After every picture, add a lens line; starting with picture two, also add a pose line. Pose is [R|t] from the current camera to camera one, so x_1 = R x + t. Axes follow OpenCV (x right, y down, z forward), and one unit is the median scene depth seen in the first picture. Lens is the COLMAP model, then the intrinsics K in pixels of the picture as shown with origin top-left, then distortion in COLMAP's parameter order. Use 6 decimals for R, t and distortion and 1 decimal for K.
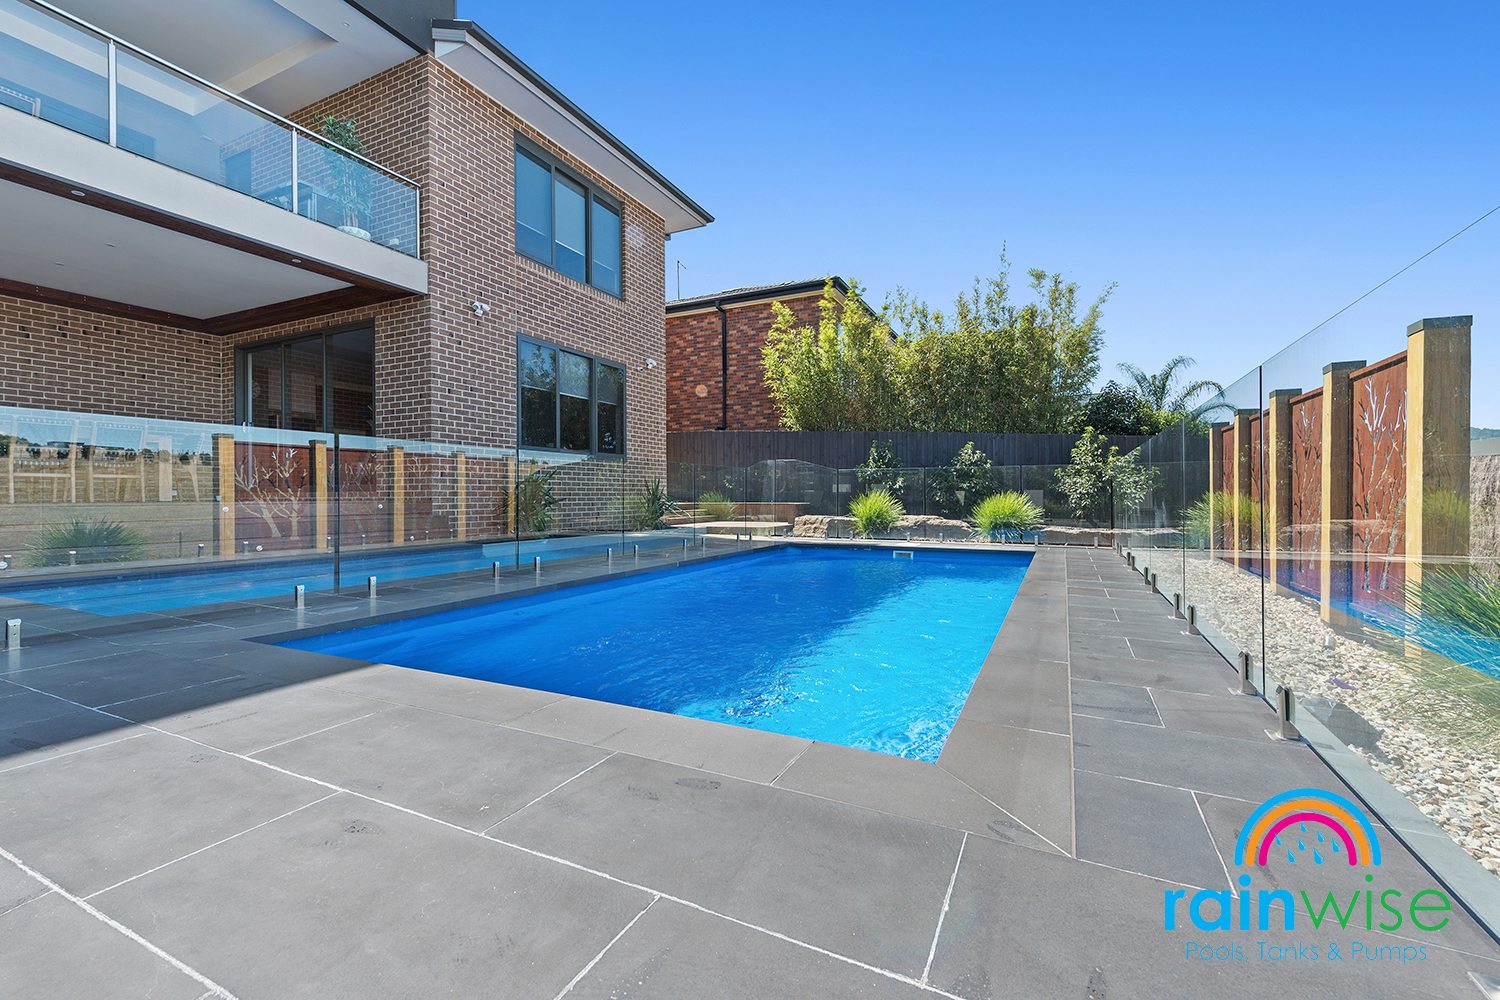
lens RADIAL K [[630.7, 0, 745.4], [0, 630.7, 495.3], [0, 0, 1]] dist [0.006895, -0.001574]
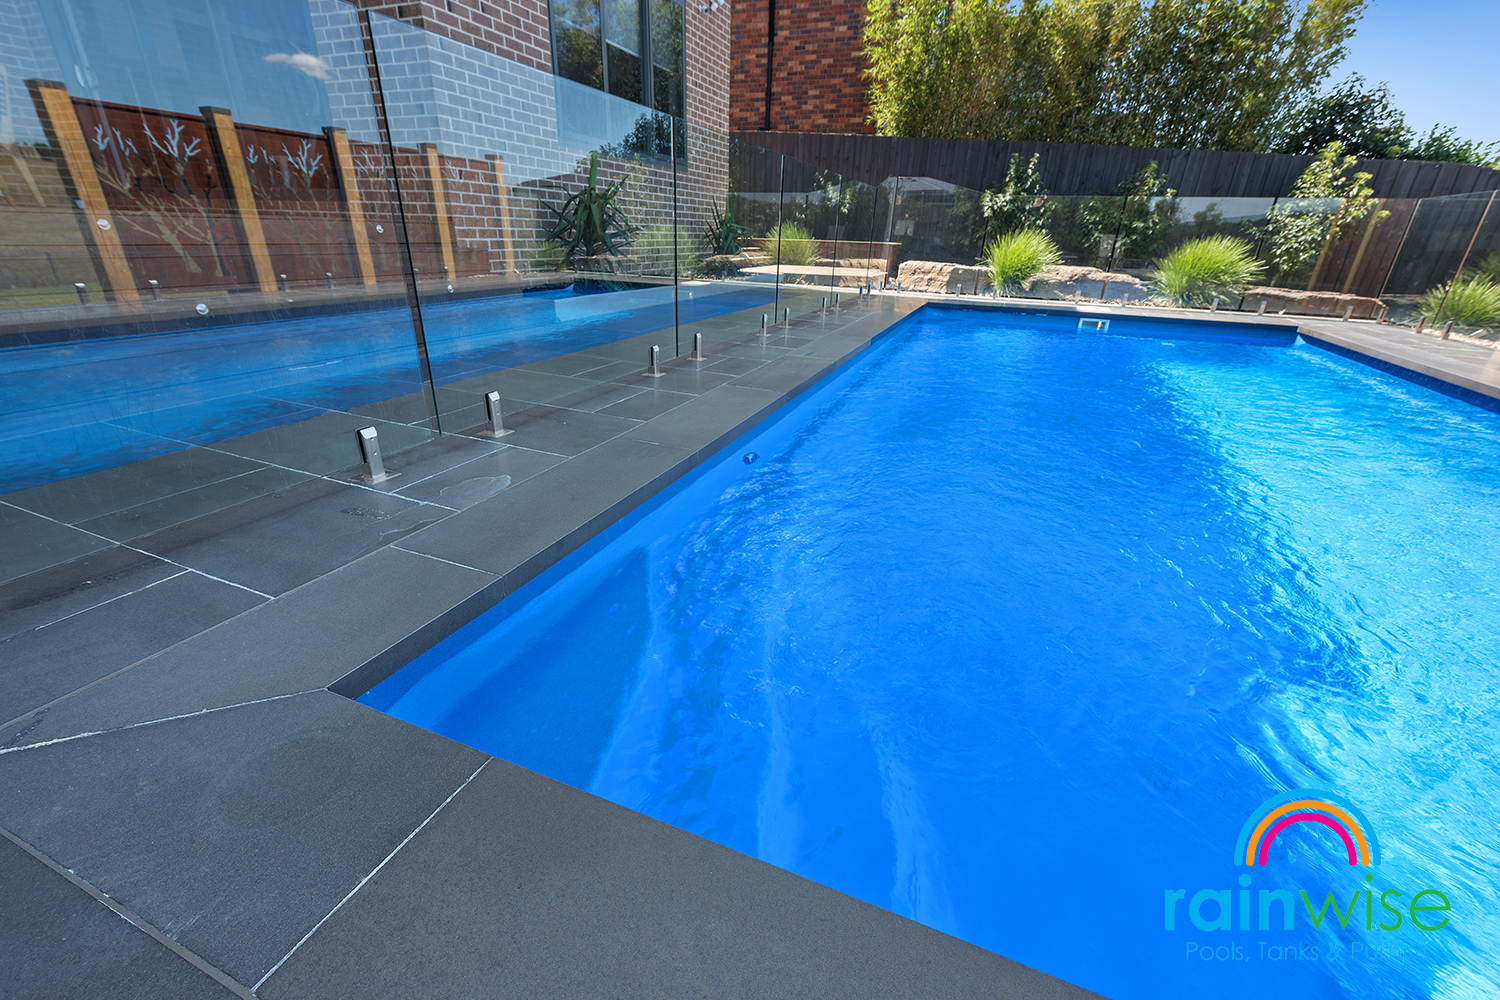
lens RADIAL K [[630.7, 0, 741.0], [0, 630.7, 501.9], [0, 0, 1]] dist [0.006895, -0.001574]
pose [[0.997405, 0.005282, 0.071797, -0.184245], [-0.033388, 0.917501, 0.396330, 0.003897], [-0.063781, -0.397699, 0.915296, 0.219329]]
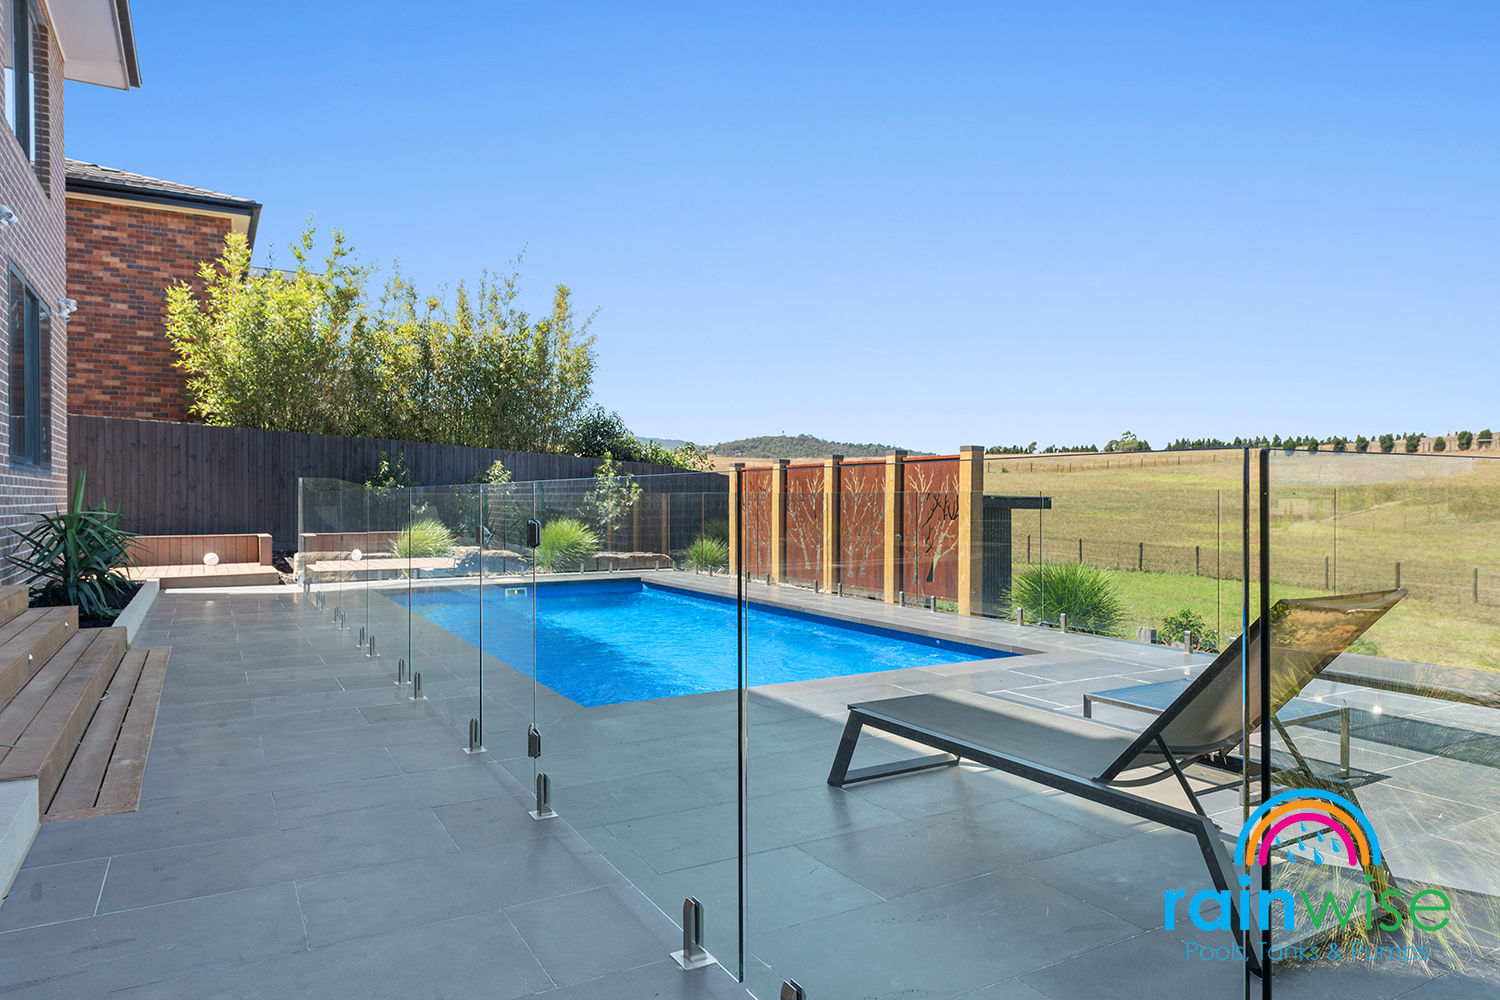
lens RADIAL K [[938.7, 0, 747.9], [0, 938.7, 501.8], [0, 0, 1]] dist [0.014284, -0.008329]
pose [[0.557771, -0.000114, 0.829995, -0.577990], [-0.002652, 0.999995, 0.001919, -0.032897], [-0.829990, -0.003271, 0.557768, -0.021695]]
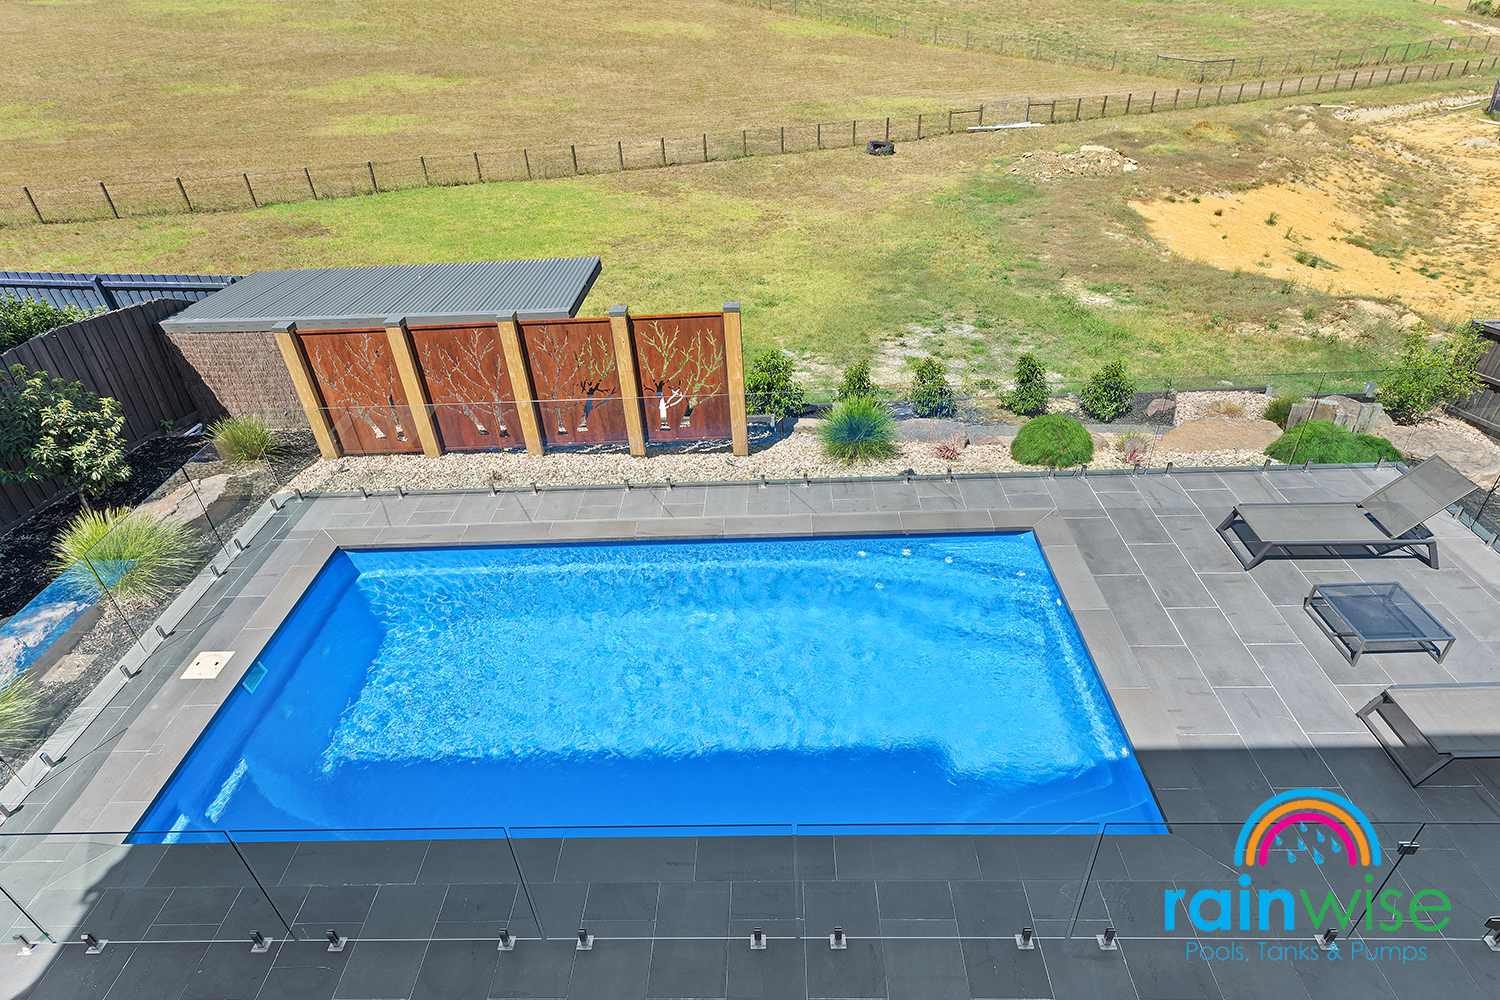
lens RADIAL K [[830.7, 0, 747.3], [0, 830.7, 504.1], [0, 0, 1]] dist [0.006125, 0.000610]
pose [[-0.418648, -0.486435, 0.766886, -0.429117], [0.053271, 0.829842, 0.555449, -0.404178], [-0.906585, 0.273391, -0.321499, 0.657966]]
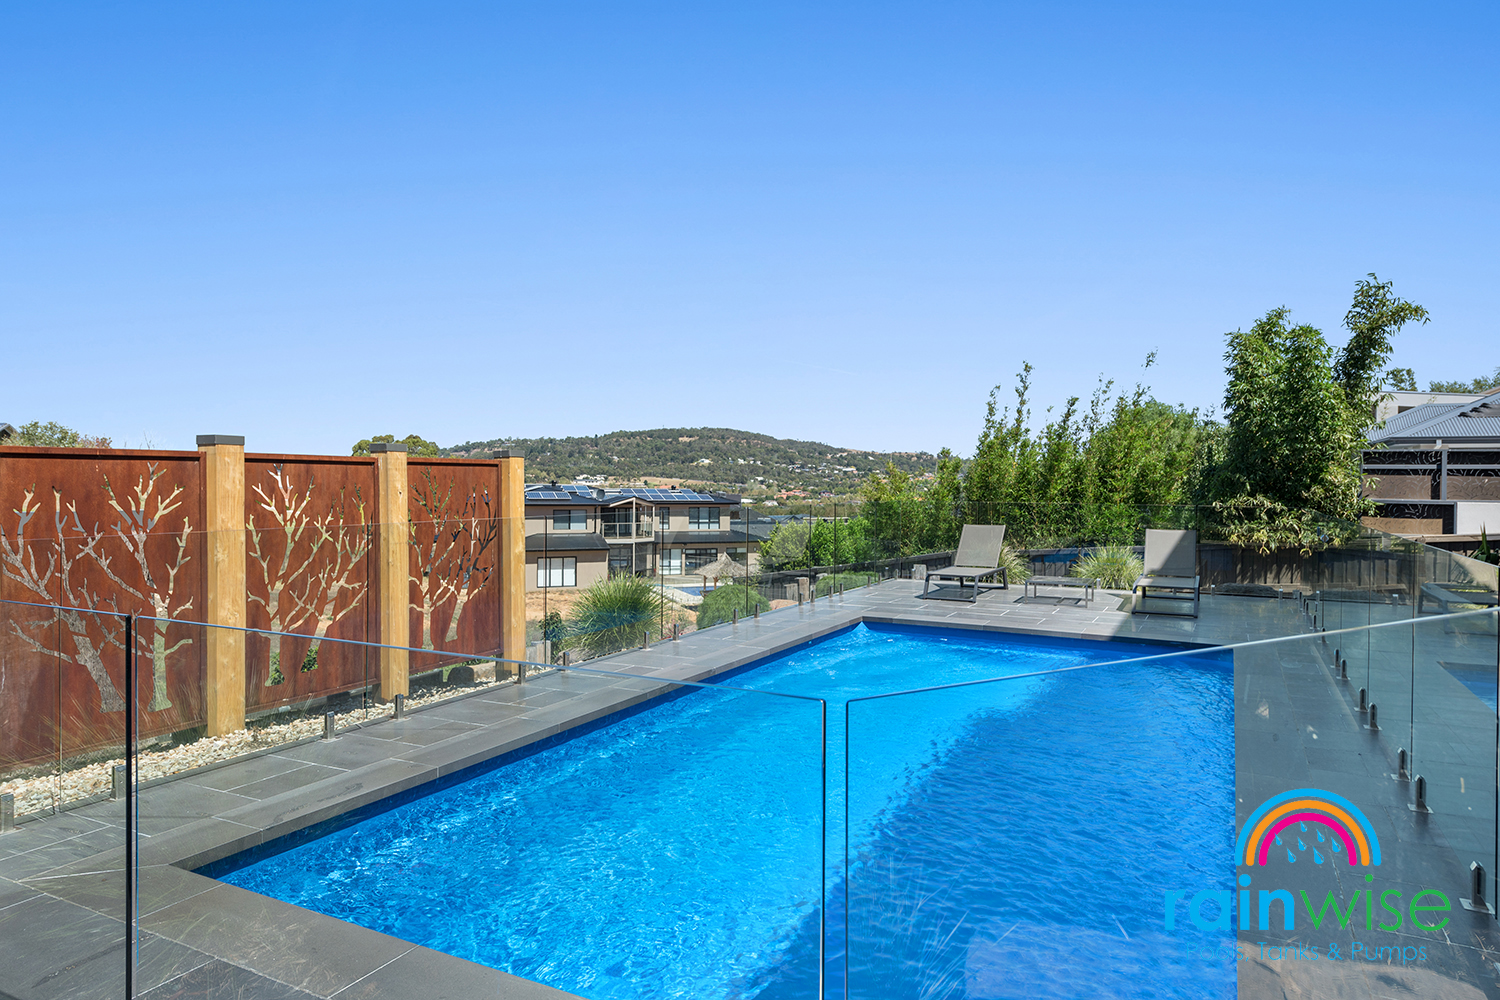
lens RADIAL K [[901.0, 0, 720.6], [0, 901.0, 501.1], [0, 0, 1]] dist [-0.005965, -0.001105]
pose [[-0.998795, -0.002644, 0.048998, 0.151876], [-0.001786, 0.999844, 0.017553, -0.061932], [-0.049036, 0.017444, -0.998645, 1.058681]]
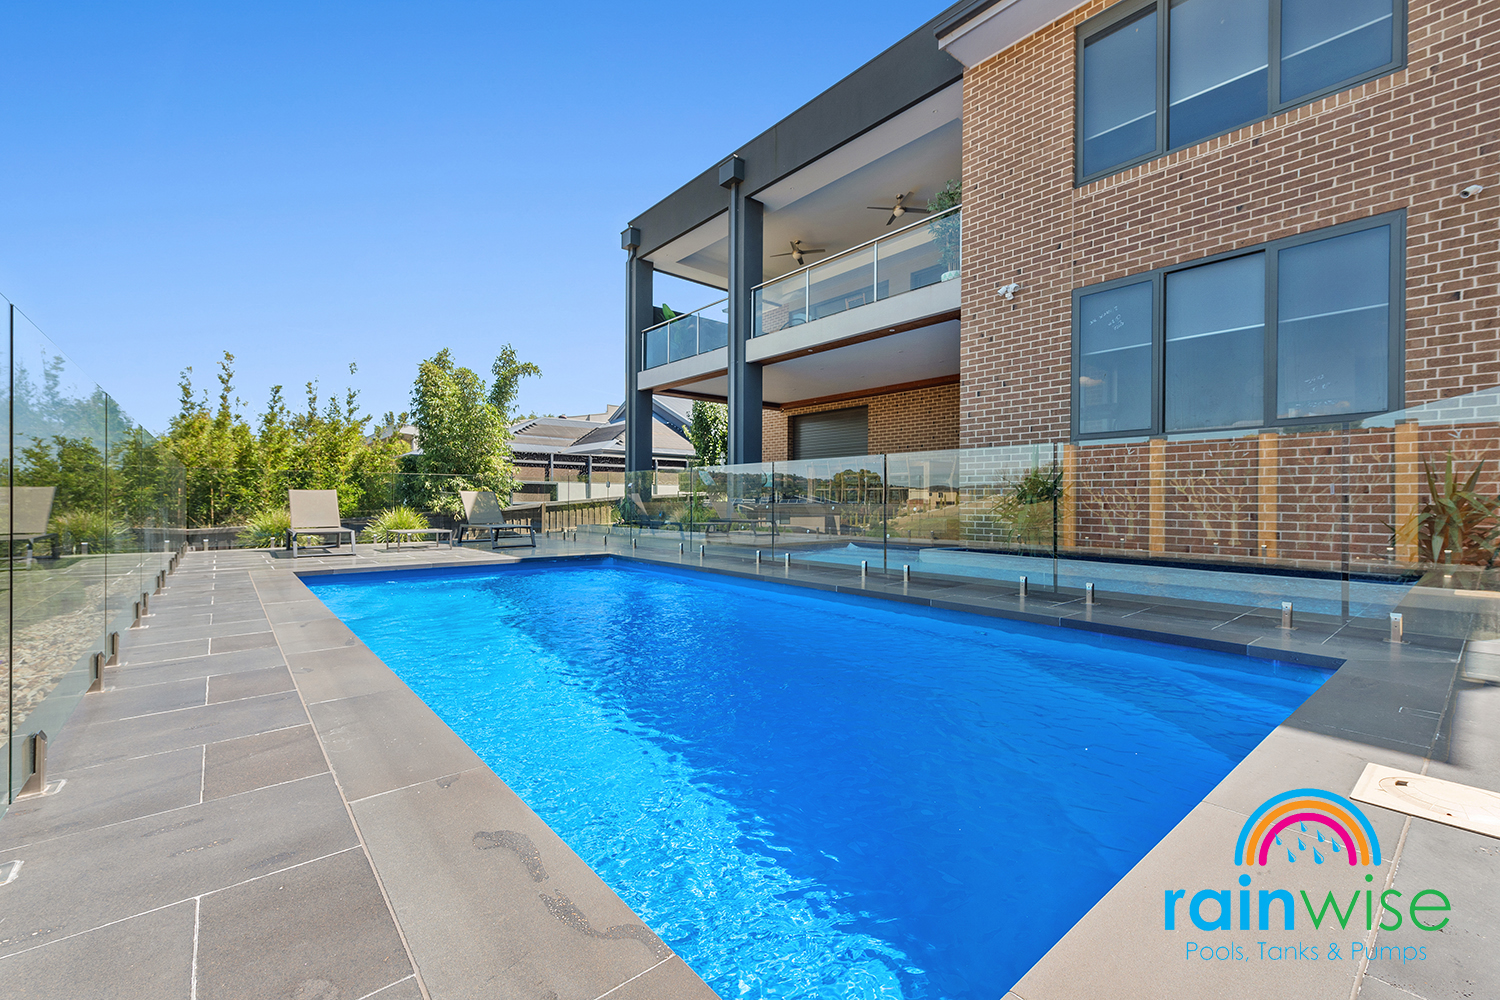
lens RADIAL K [[630.7, 0, 742.6], [0, 630.7, 503.6], [0, 0, 1]] dist [0.006895, -0.001574]
pose [[-0.406363, 0.007152, -0.913684, 0.423705], [-0.001826, 0.999961, 0.008639, -0.001699], [0.913710, 0.005179, -0.406334, 0.781348]]
